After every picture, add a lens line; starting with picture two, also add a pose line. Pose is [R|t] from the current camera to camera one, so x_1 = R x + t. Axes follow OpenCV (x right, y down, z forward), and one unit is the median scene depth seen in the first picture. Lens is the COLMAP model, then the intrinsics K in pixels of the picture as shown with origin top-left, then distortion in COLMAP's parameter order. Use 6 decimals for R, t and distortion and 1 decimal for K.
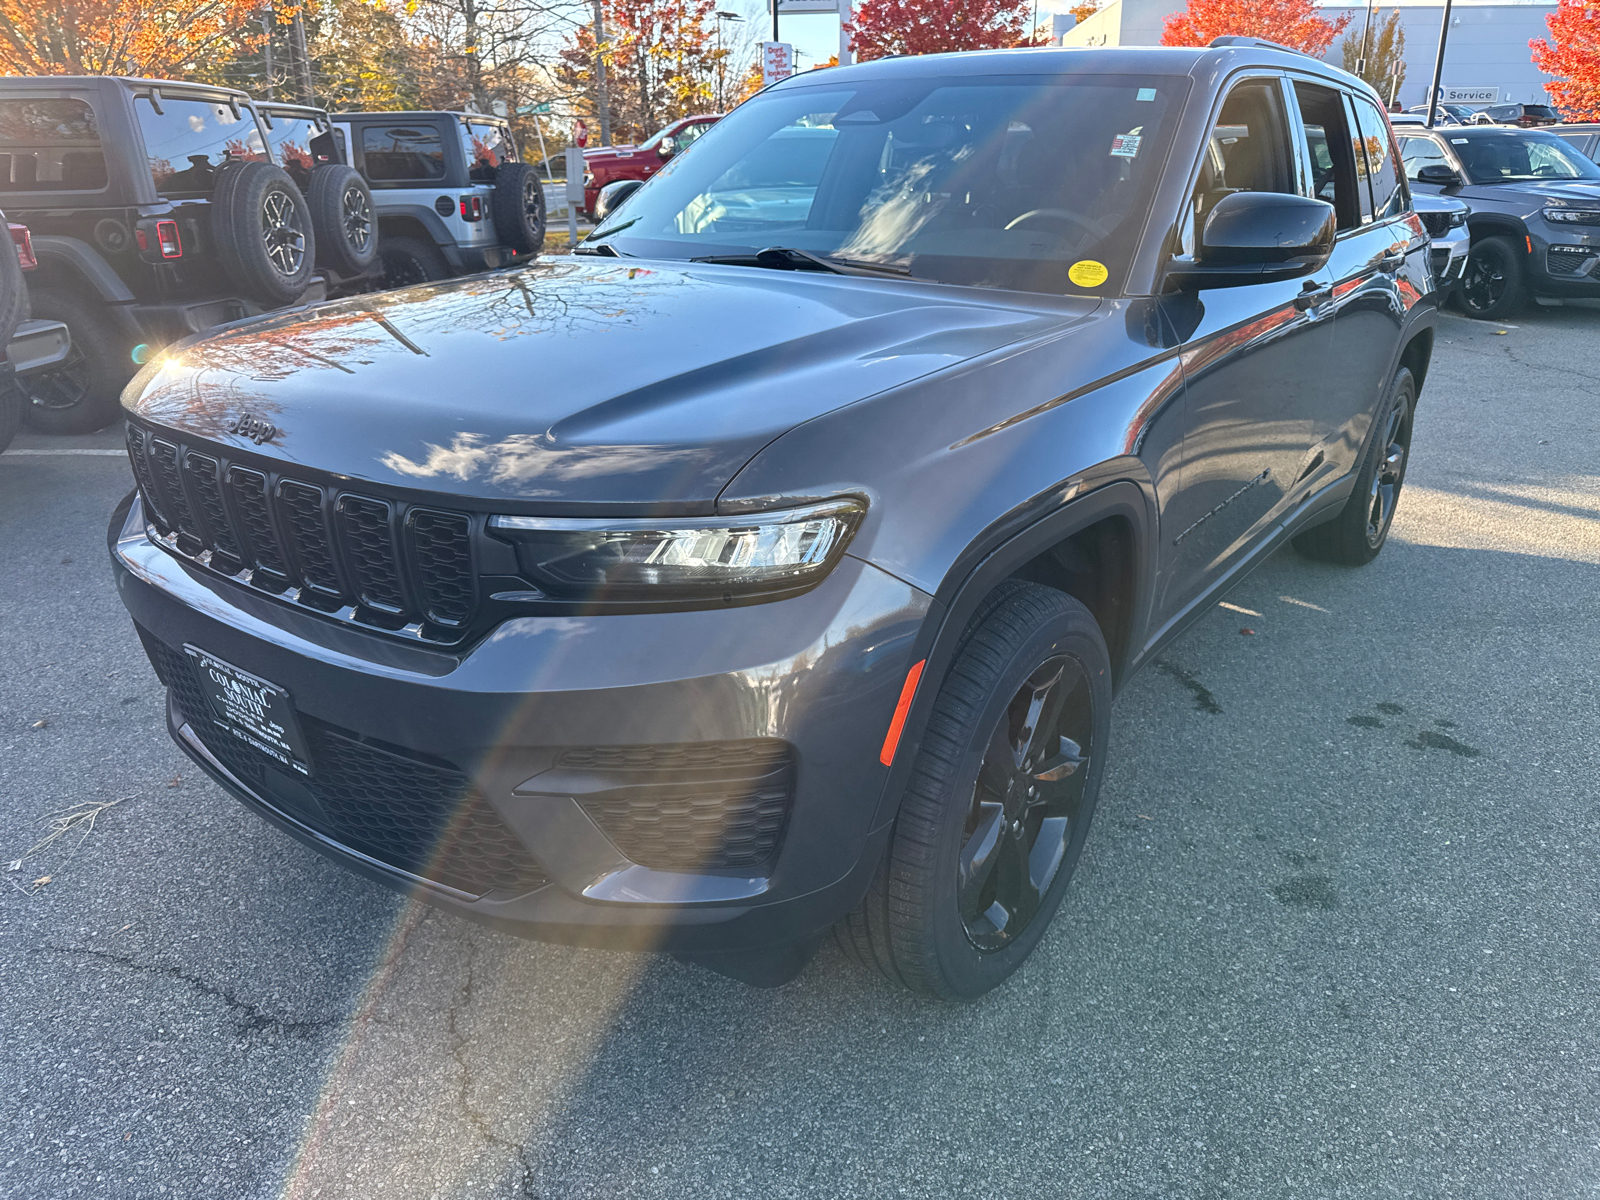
lens RADIAL K [[1138.2, 0, 800.0], [0, 1138.2, 600.0], [0, 0, 1]] dist [0.002328, -0.008697]
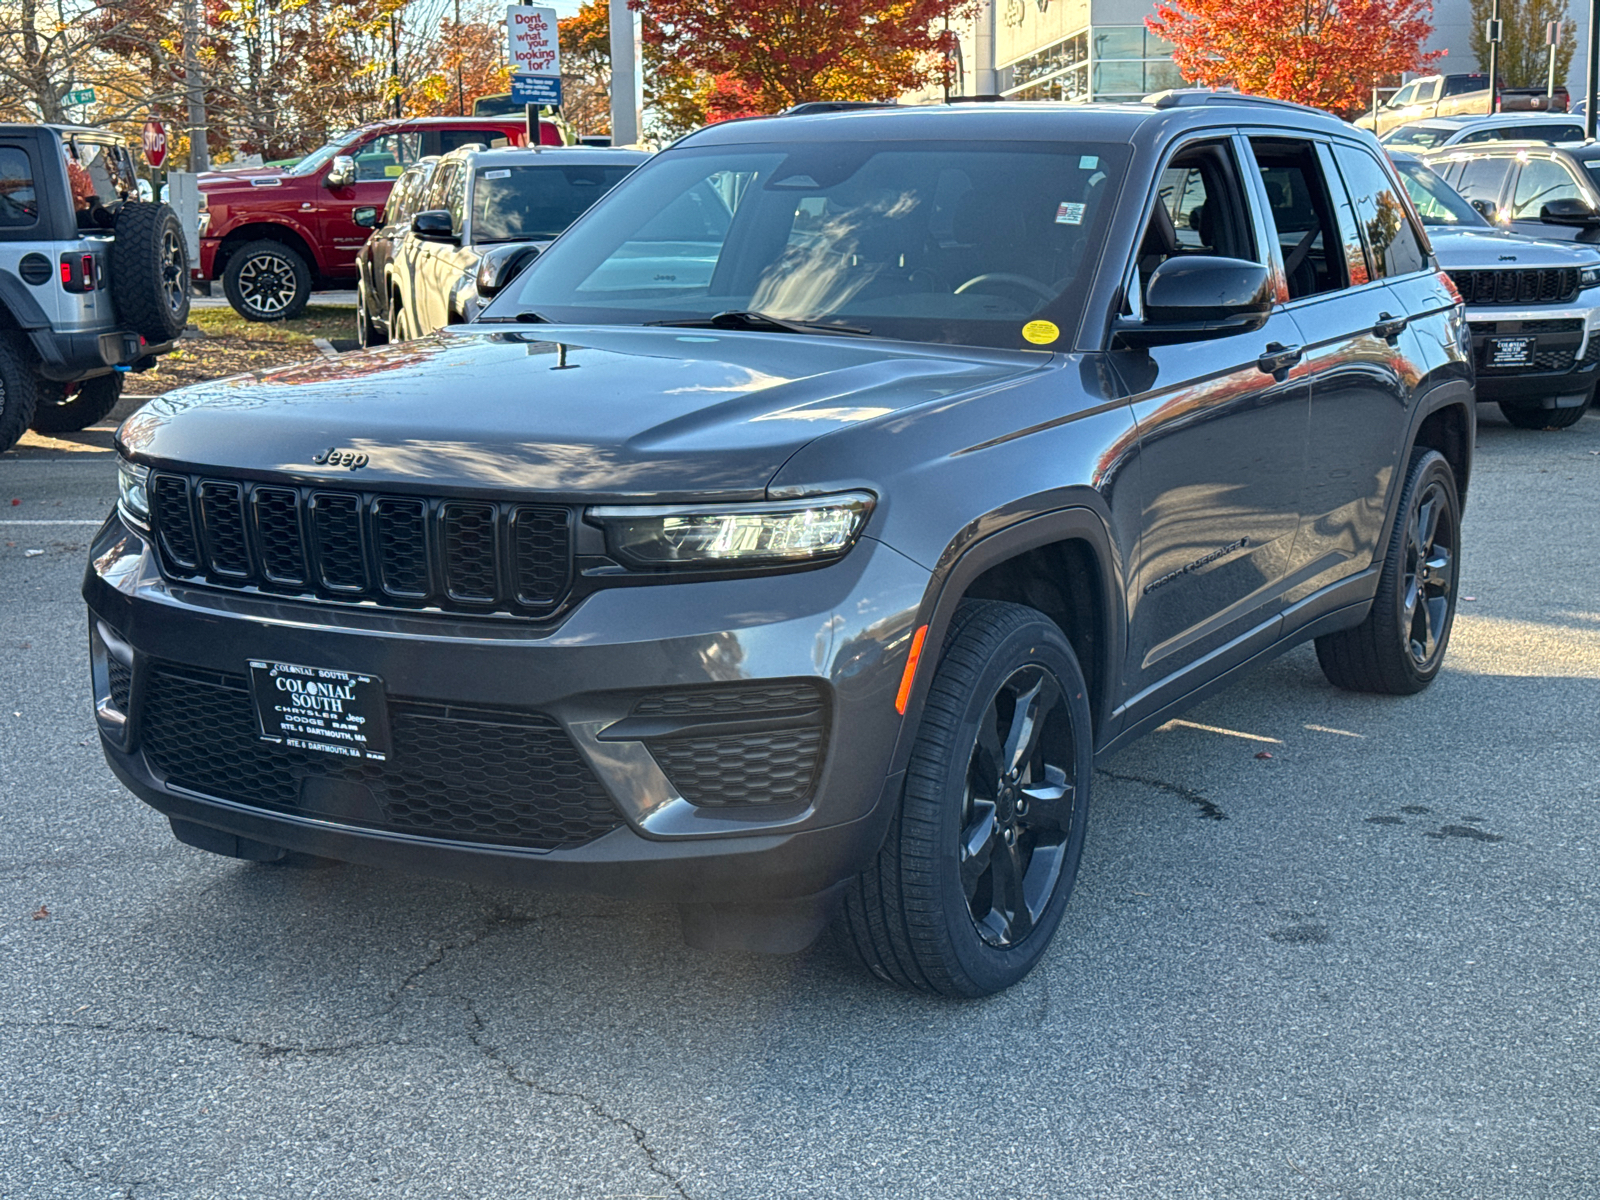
lens RADIAL K [[2165.4, 0, 800.0], [0, 2165.4, 600.0], [0, 0, 1]] dist [0.105176, -0.003385]
pose [[0.993064, -0.024234, 0.115050, -0.150839], [0.044538, 0.983141, -0.177345, 0.222618], [-0.108813, 0.181239, 0.977401, -0.655838]]
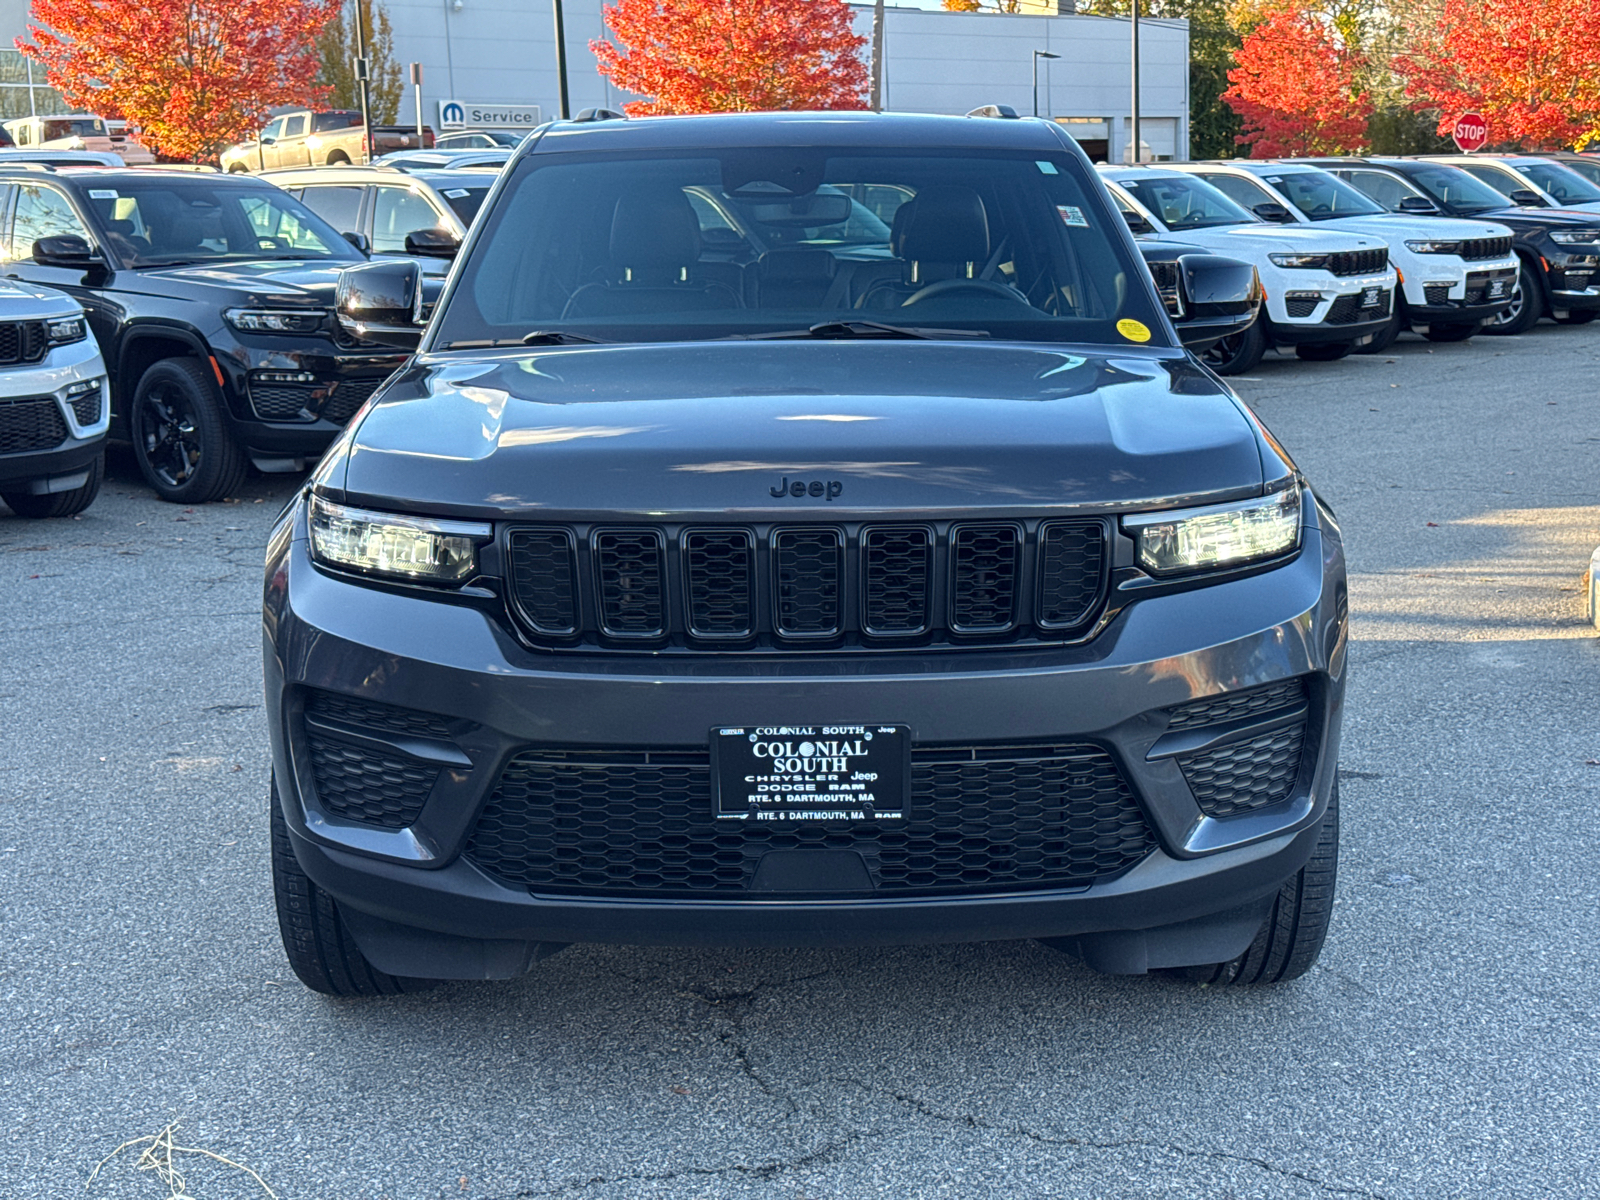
lens RADIAL K [[2165.4, 0, 800.0], [0, 2165.4, 600.0], [0, 0, 1]] dist [0.105176, -0.003385]
pose [[0.805001, -0.113512, 0.582313, -0.900780], [0.224440, 0.966846, -0.121799, 0.101635], [-0.549182, 0.228743, 0.803789, -0.305232]]
